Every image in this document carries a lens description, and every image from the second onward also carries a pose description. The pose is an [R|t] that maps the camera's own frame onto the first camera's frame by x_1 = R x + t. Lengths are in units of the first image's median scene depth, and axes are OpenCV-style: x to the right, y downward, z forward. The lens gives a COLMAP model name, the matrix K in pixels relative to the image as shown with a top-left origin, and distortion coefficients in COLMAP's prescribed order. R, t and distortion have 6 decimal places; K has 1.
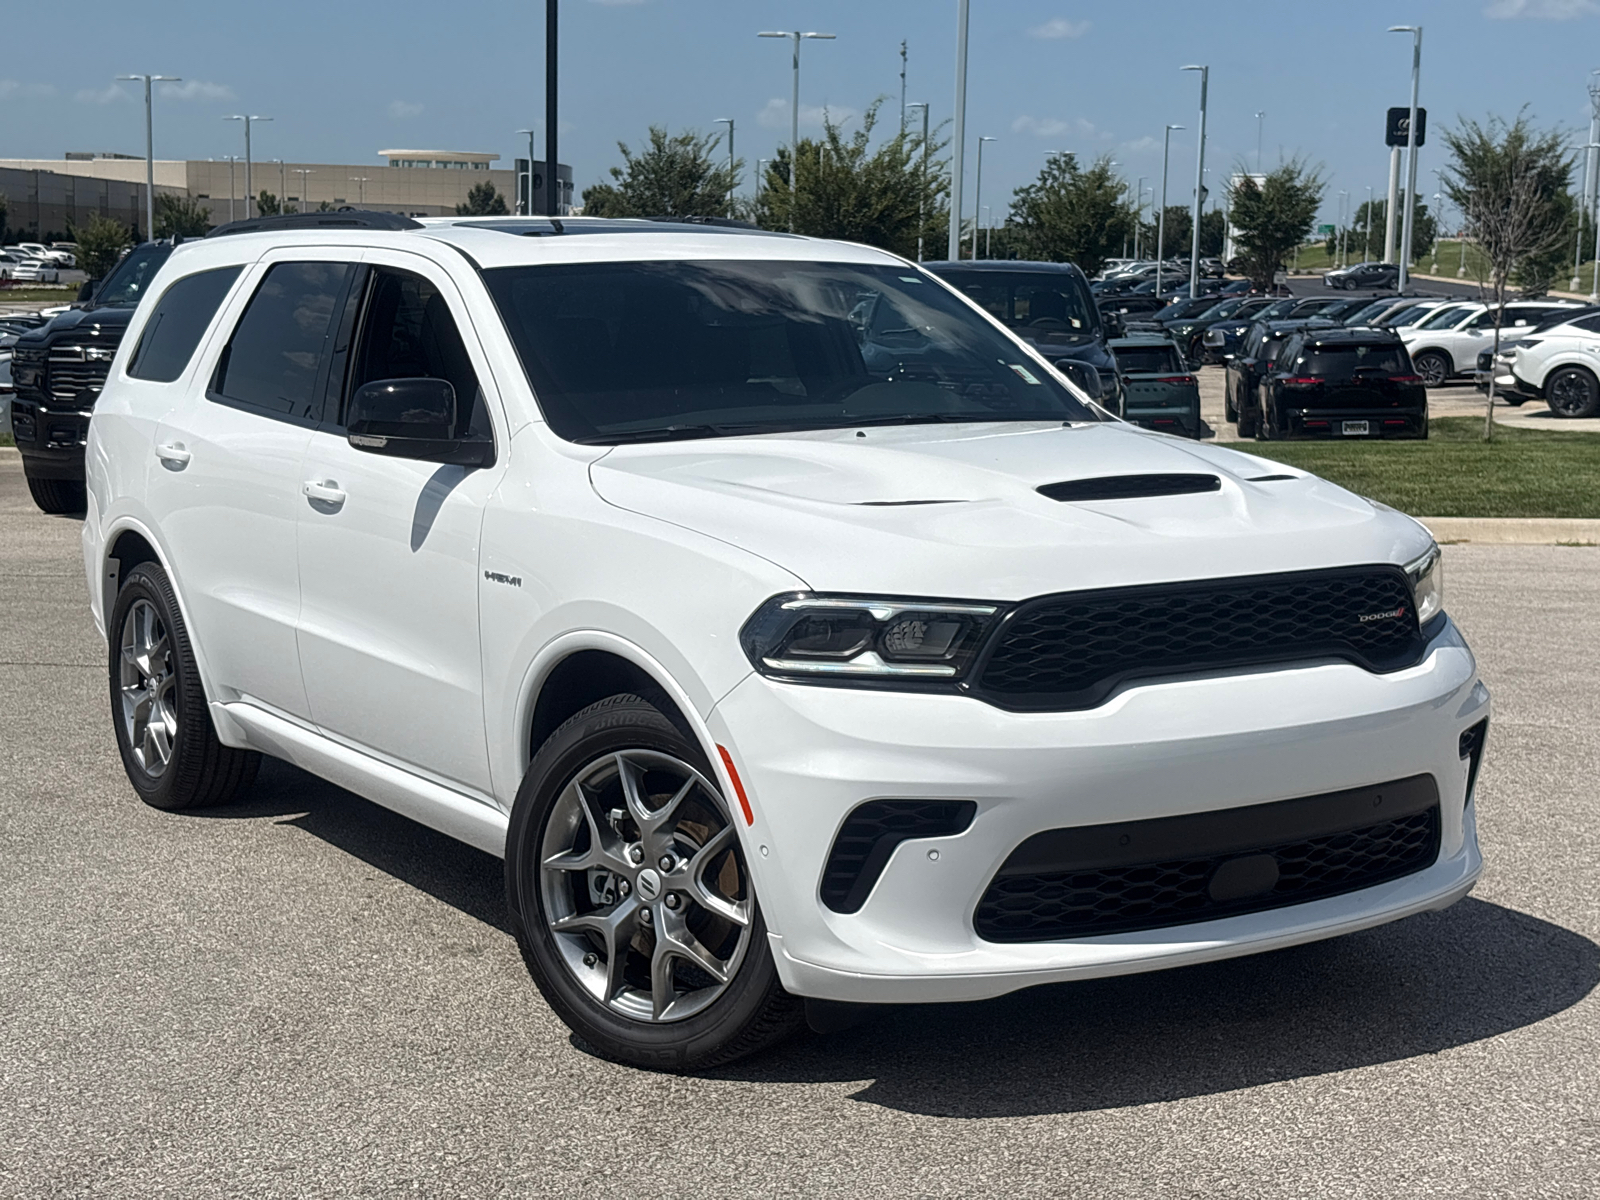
lens RADIAL K [[2431.0, 0, 809.0], [0, 2431.0, 612.3], [0, 0, 1]] dist [0.094616, 0.000000]
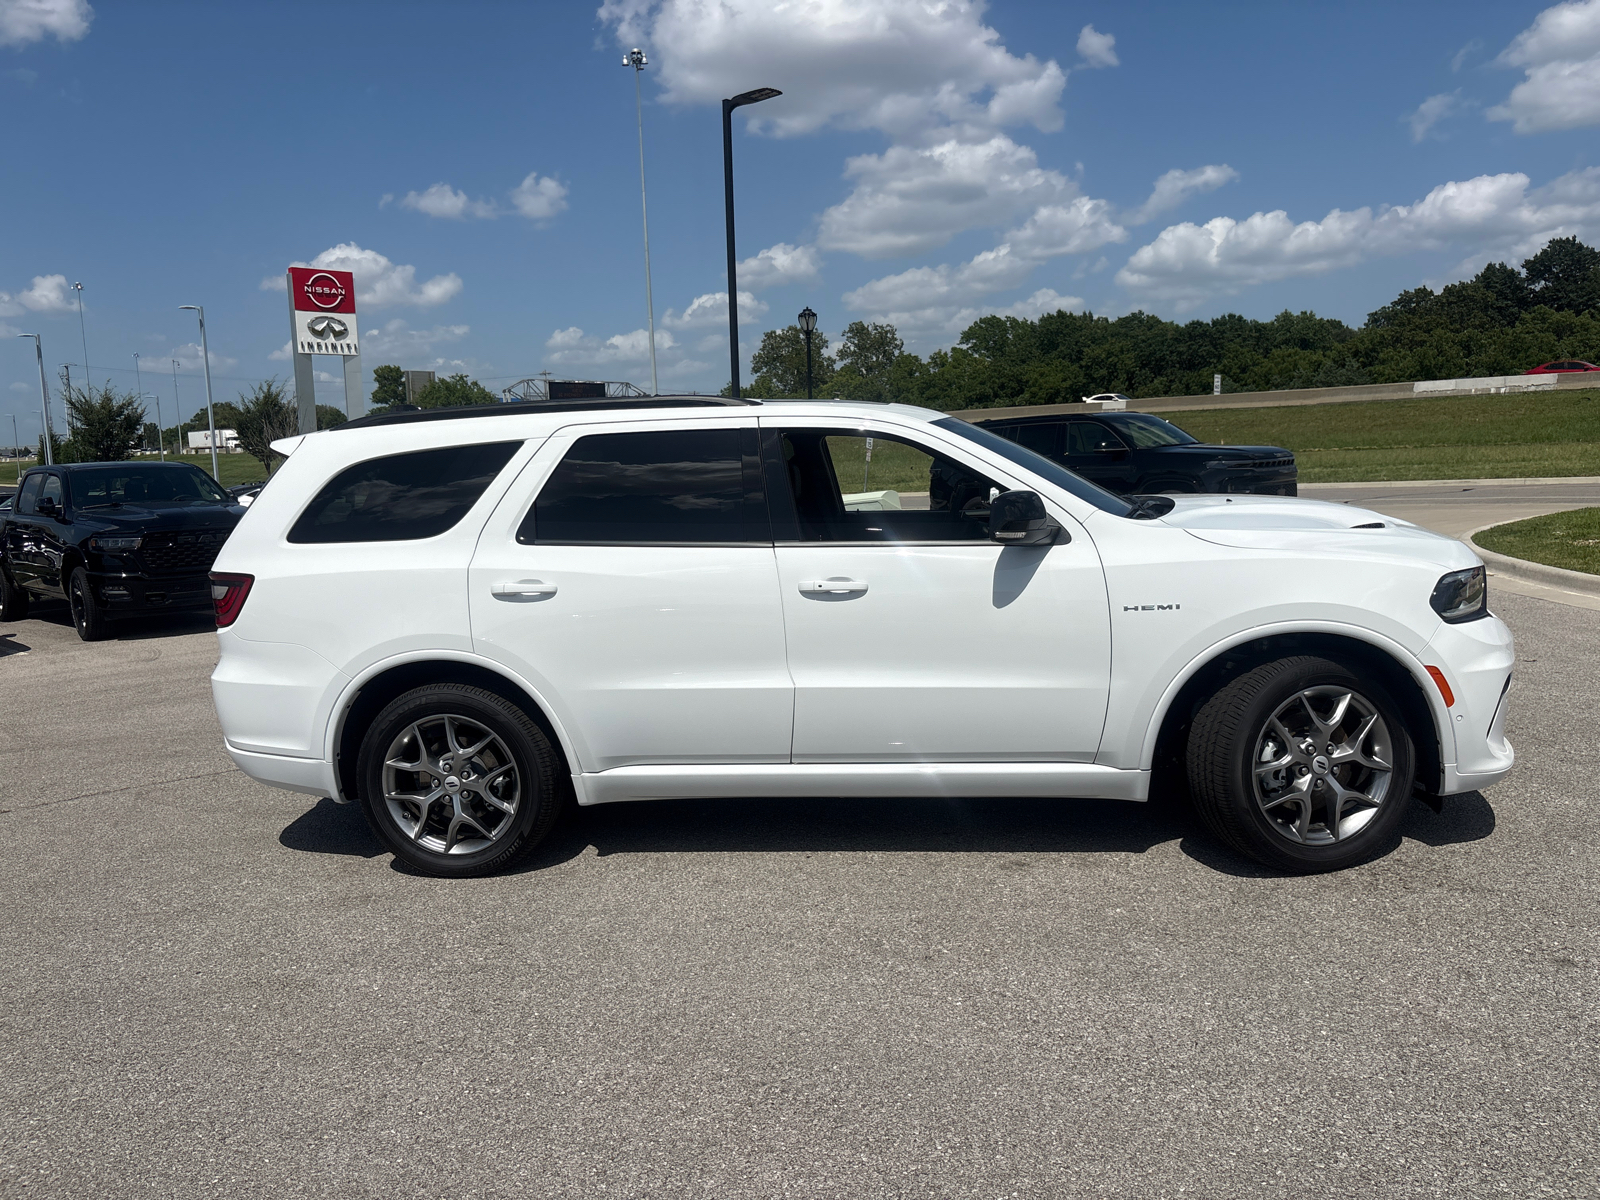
lens RADIAL K [[1228.9, 0, 785.1], [0, 1228.9, 604.0], [0, 0, 1]] dist [0.033172, -0.031548]
pose [[0.653349, -0.127944, 0.746167, -0.744012], [0.150284, 0.987920, 0.037808, -0.069690], [-0.741991, 0.087436, 0.664684, 0.549216]]
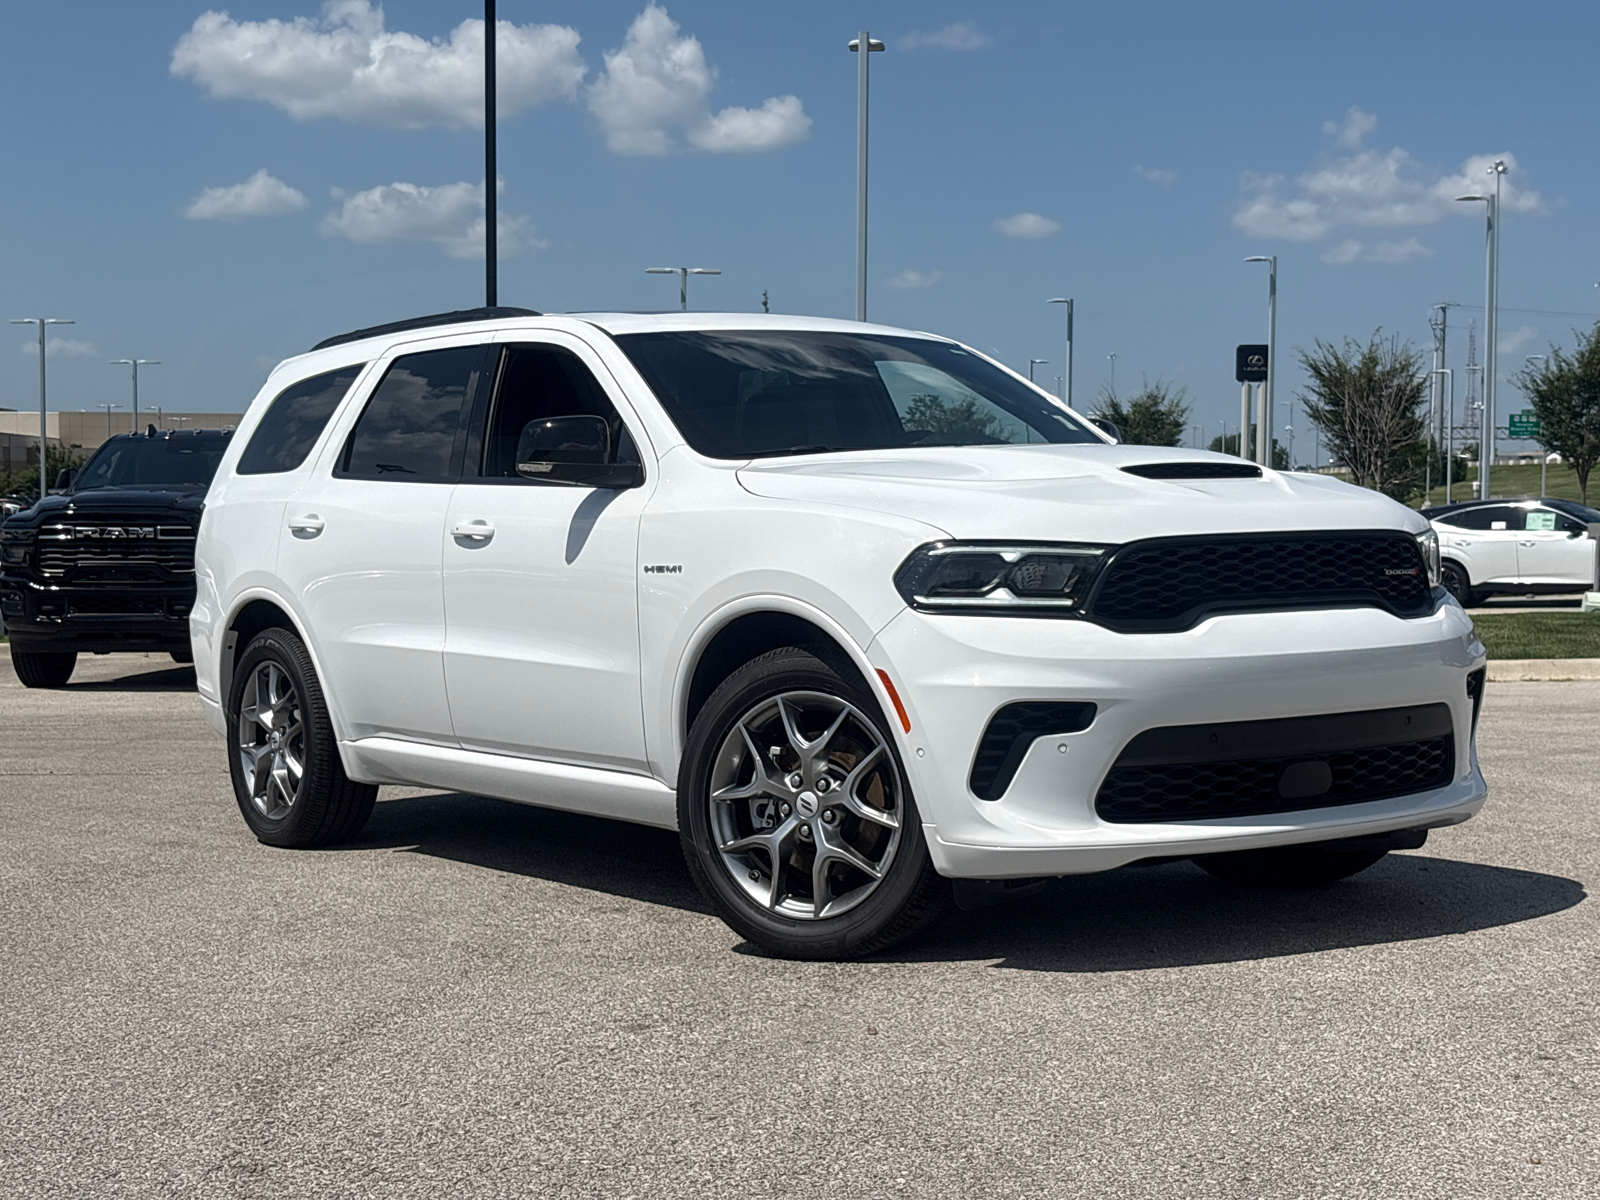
lens RADIAL K [[2431.0, 0, 789.7], [0, 2431.0, 592.8], [0, 0, 1]] dist [0.094616, 0.000000]
pose [[0.998741, -0.017886, 0.046857, -0.101881], [0.022774, 0.994112, -0.105939, 0.106578], [-0.044686, 0.106872, 0.993268, -0.157034]]
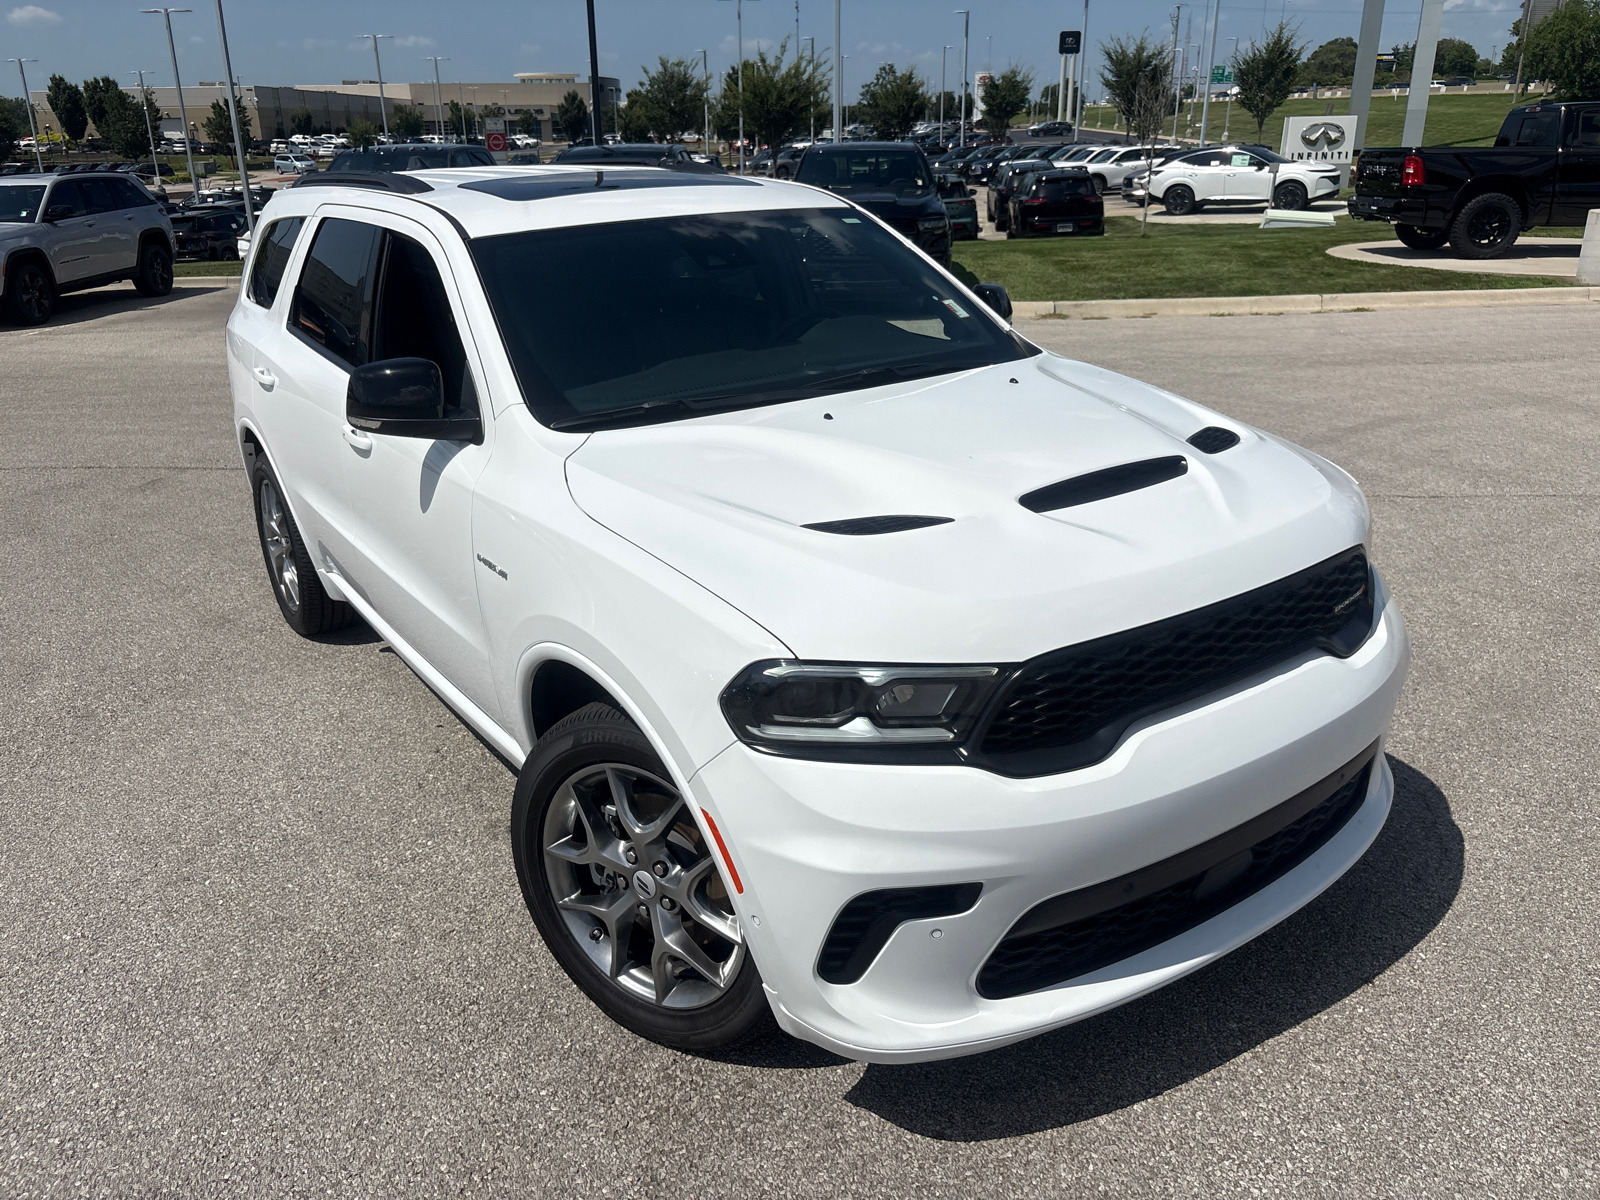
lens RADIAL K [[1220.6, 0, 799.8], [0, 1220.6, 589.2], [0, 0, 1]] dist [0.037105, -0.038022]
pose [[0.998794, -0.043078, 0.023561, -0.005112], [0.036975, 0.975620, 0.216332, -0.096909], [-0.032306, -0.215200, 0.976036, 0.406120]]
